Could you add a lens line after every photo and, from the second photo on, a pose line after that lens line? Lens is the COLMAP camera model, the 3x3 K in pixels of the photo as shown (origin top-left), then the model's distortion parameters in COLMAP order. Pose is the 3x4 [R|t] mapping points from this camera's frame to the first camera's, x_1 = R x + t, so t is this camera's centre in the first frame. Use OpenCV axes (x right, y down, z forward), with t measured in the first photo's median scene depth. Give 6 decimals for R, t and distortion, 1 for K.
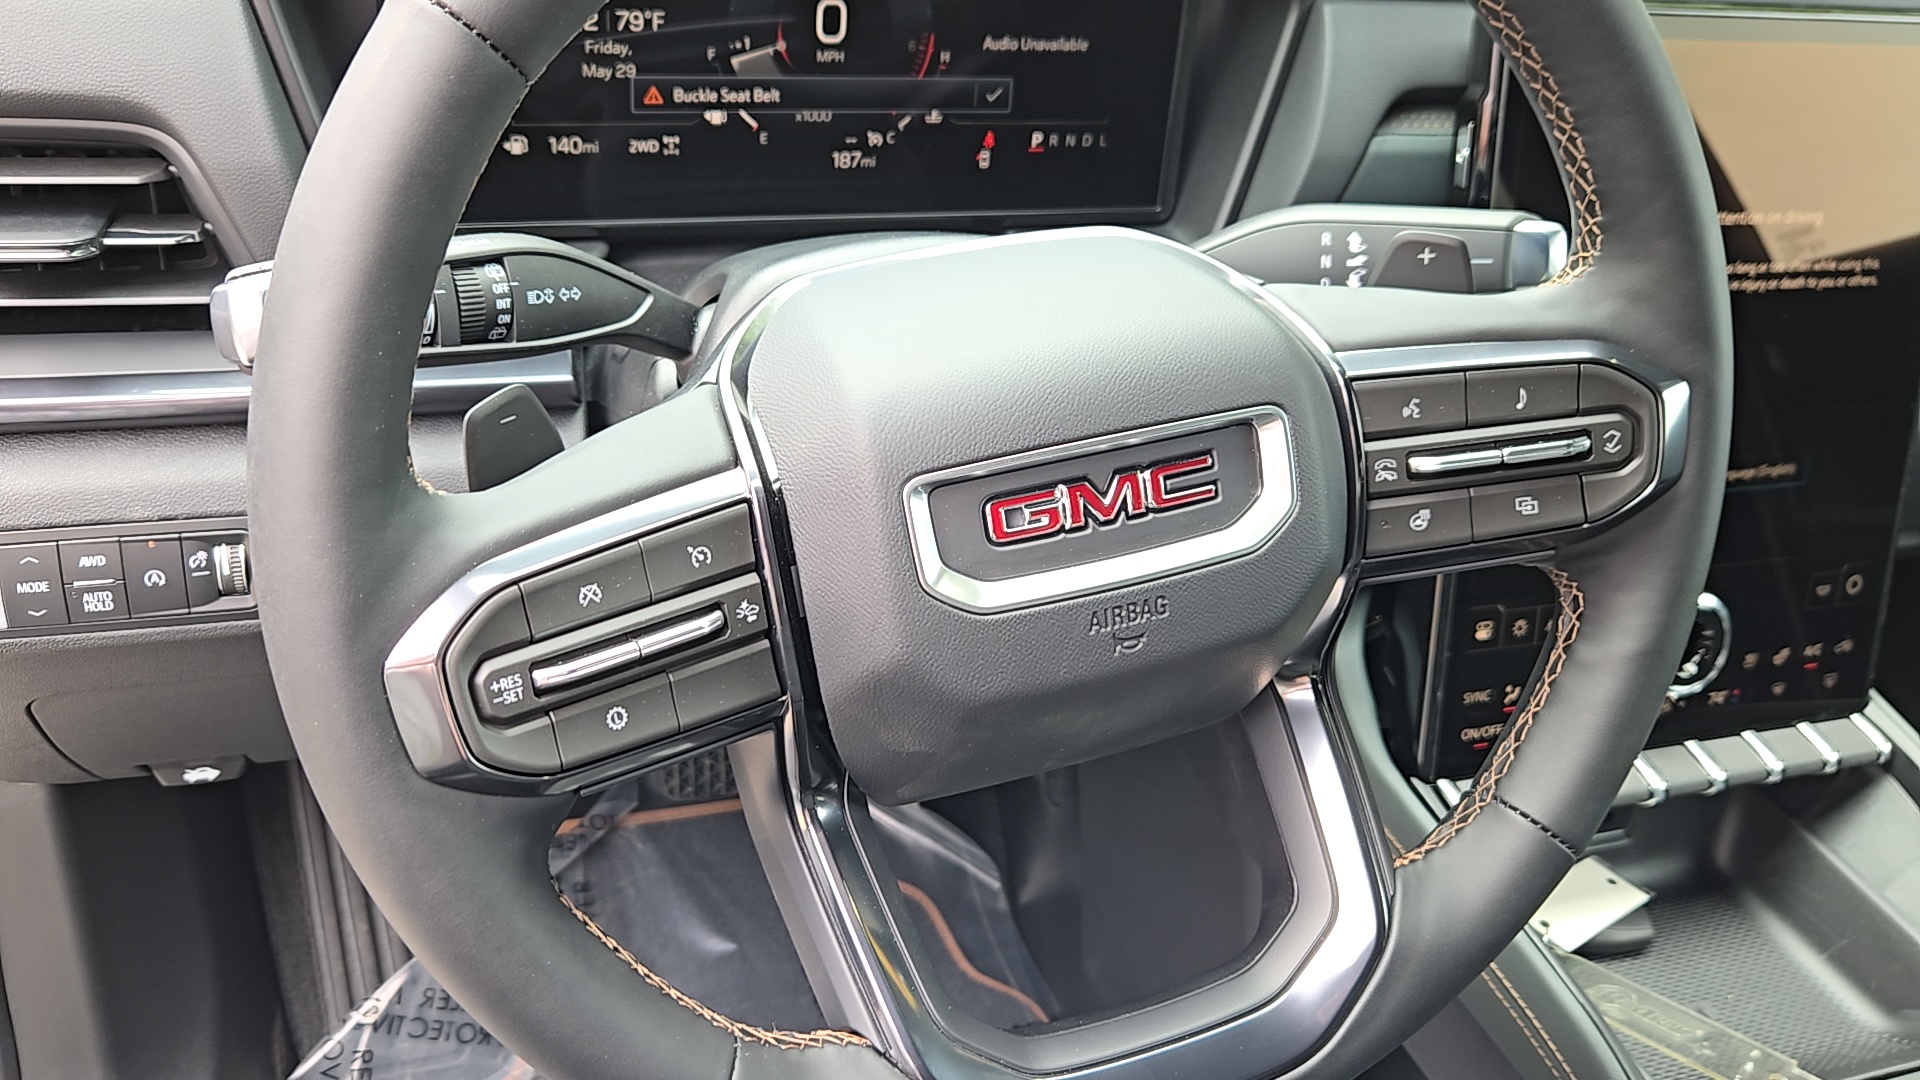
lens RADIAL K [[1609.1, 0, 958.5], [0, 1609.1, 520.4], [0, 0, 1]] dist [0.007580, -0.002350]
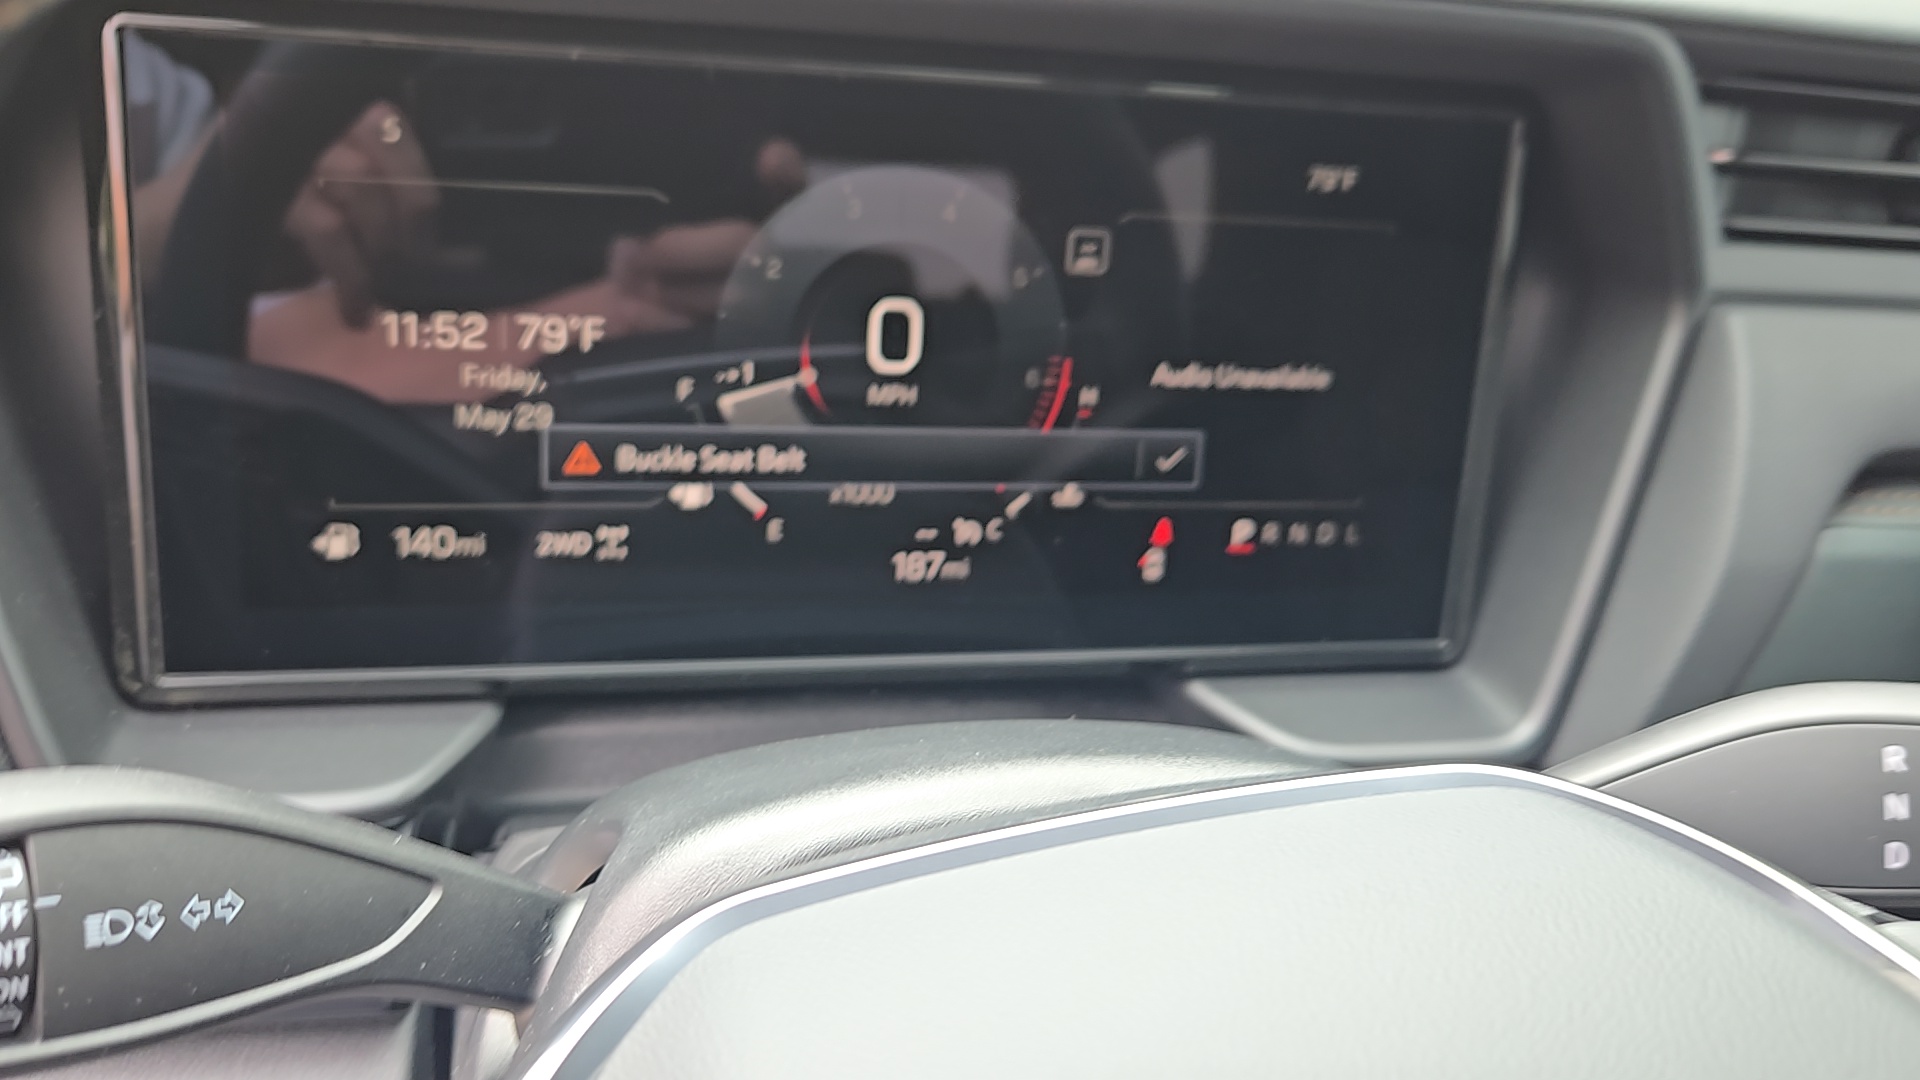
lens RADIAL K [[1609.1, 0, 974.0], [0, 1609.1, 555.5], [0, 0, 1]] dist [0.007580, -0.002350]
pose [[0.997220, 0.008486, -0.074027, -0.006274], [-0.022749, 0.980732, -0.194029, -0.119105], [0.070954, 0.195173, 0.978199, 0.444909]]
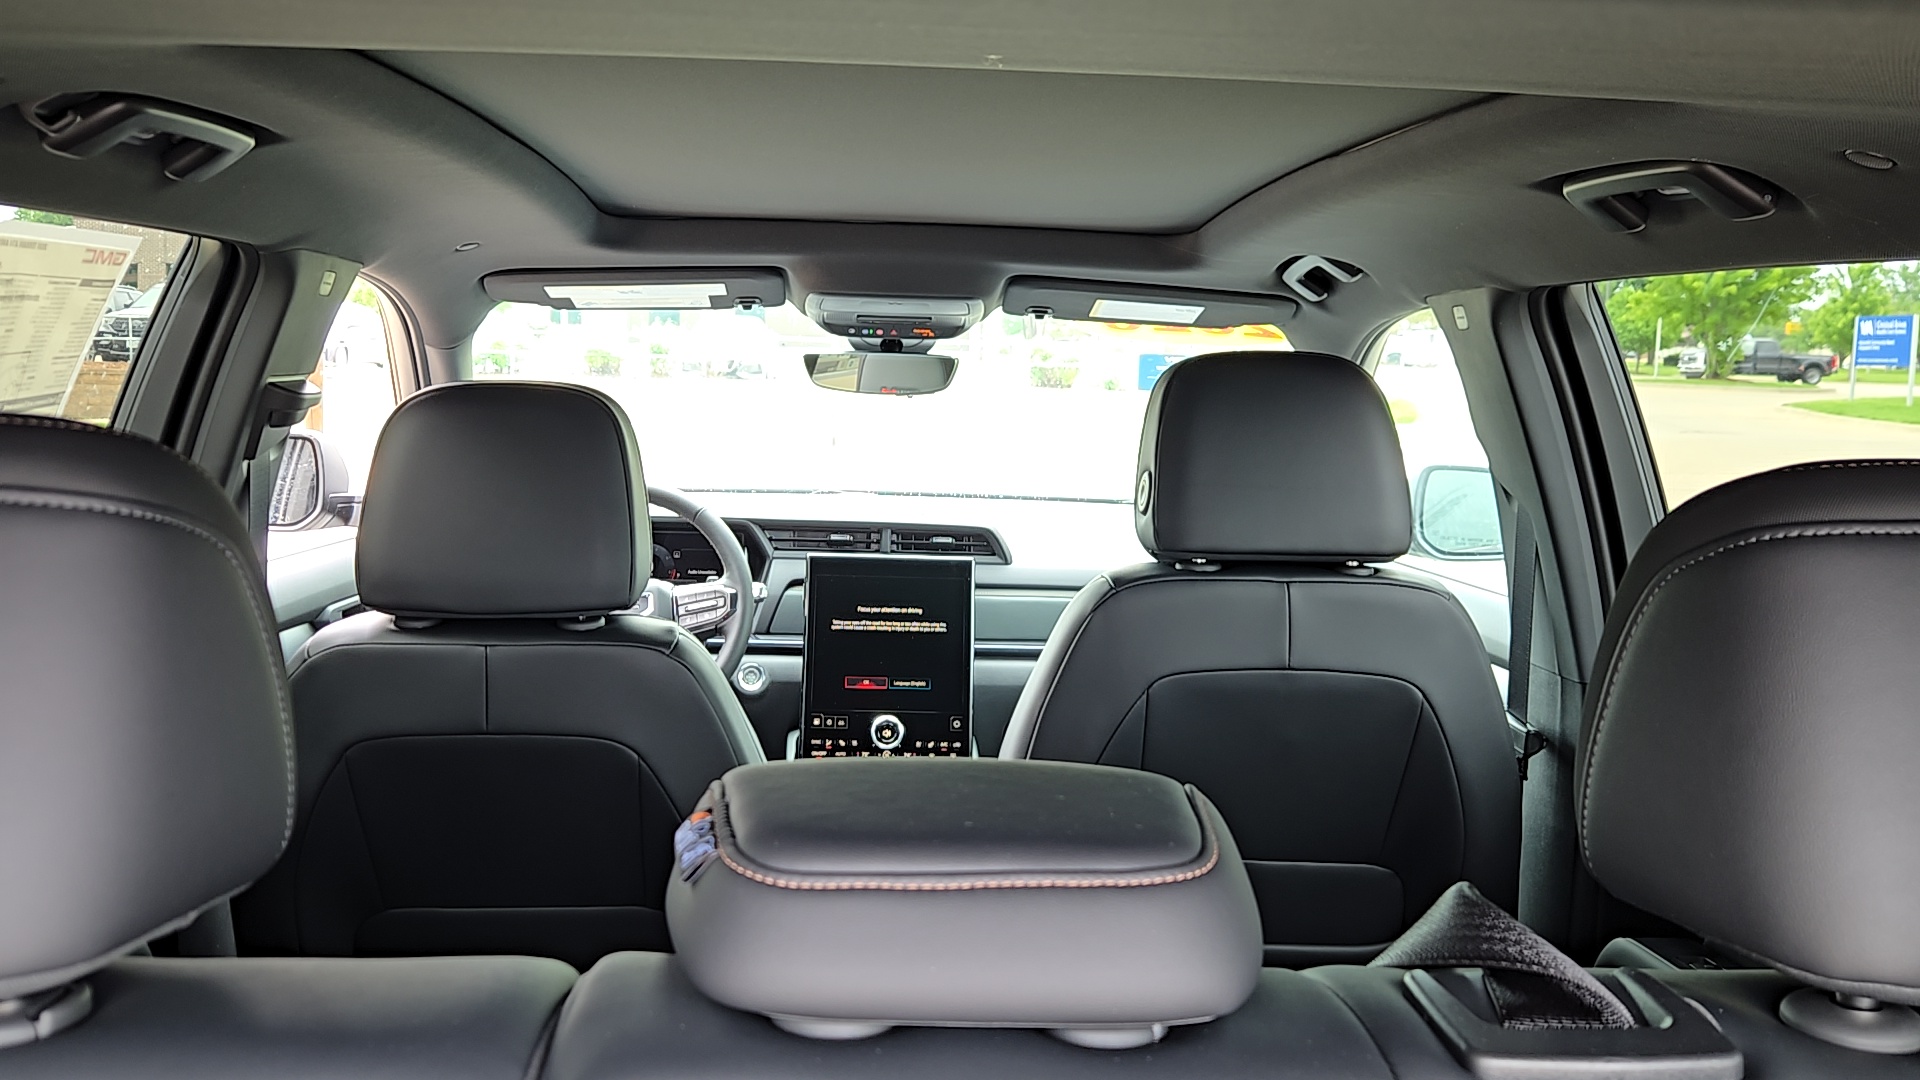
lens RADIAL K [[1609.1, 0, 946.8], [0, 1609.1, 544.3], [0, 0, 1]] dist [0.007580, -0.002350]
pose [[0.955795, -0.071139, -0.285297, 1.891389], [-0.077458, 0.875098, -0.477707, 1.608921], [0.283646, 0.478689, 0.830904, -2.340694]]
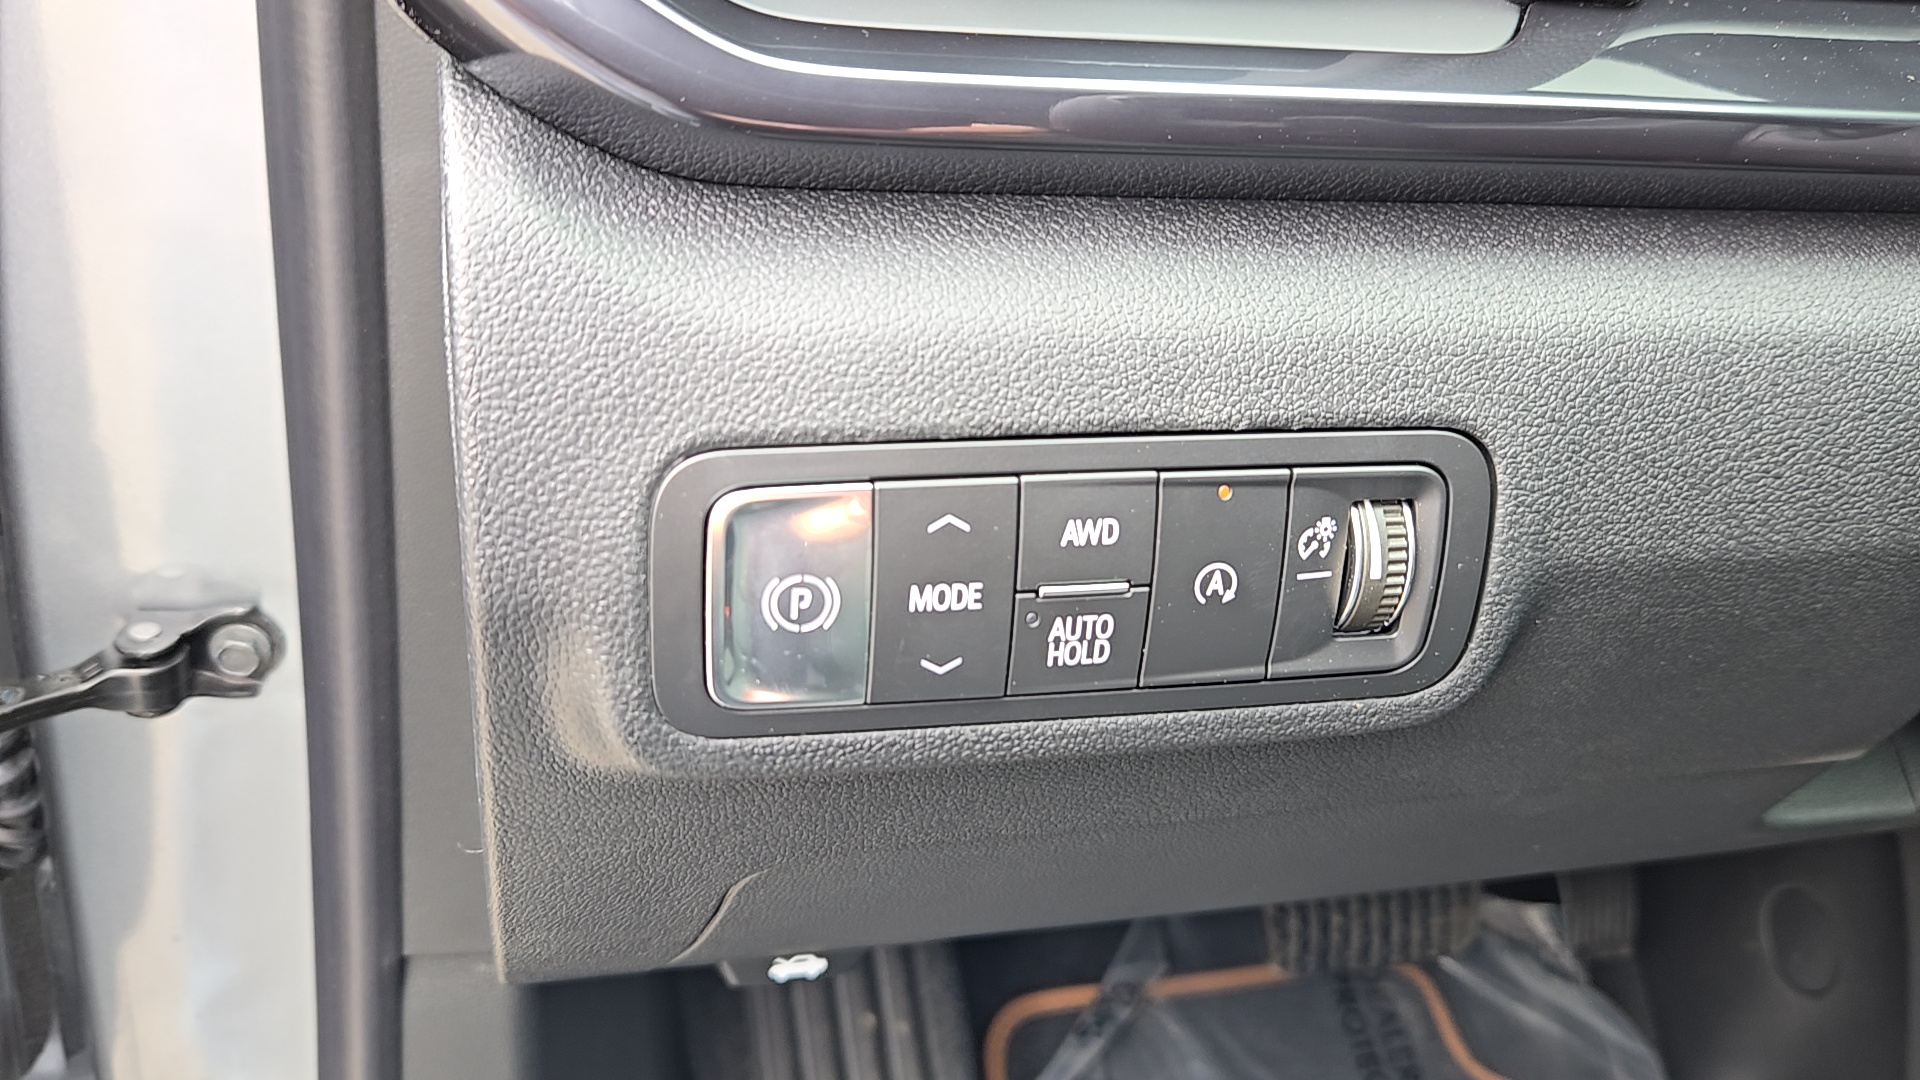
lens RADIAL K [[1609.1, 0, 950.6], [0, 1609.1, 535.0], [0, 0, 1]] dist [0.007580, -0.002350]
pose [[0.998495, 0.021102, -0.050618, -0.496956], [-0.023077, 0.998982, -0.038760, 0.037196], [0.049749, 0.039869, 0.997966, 0.562028]]
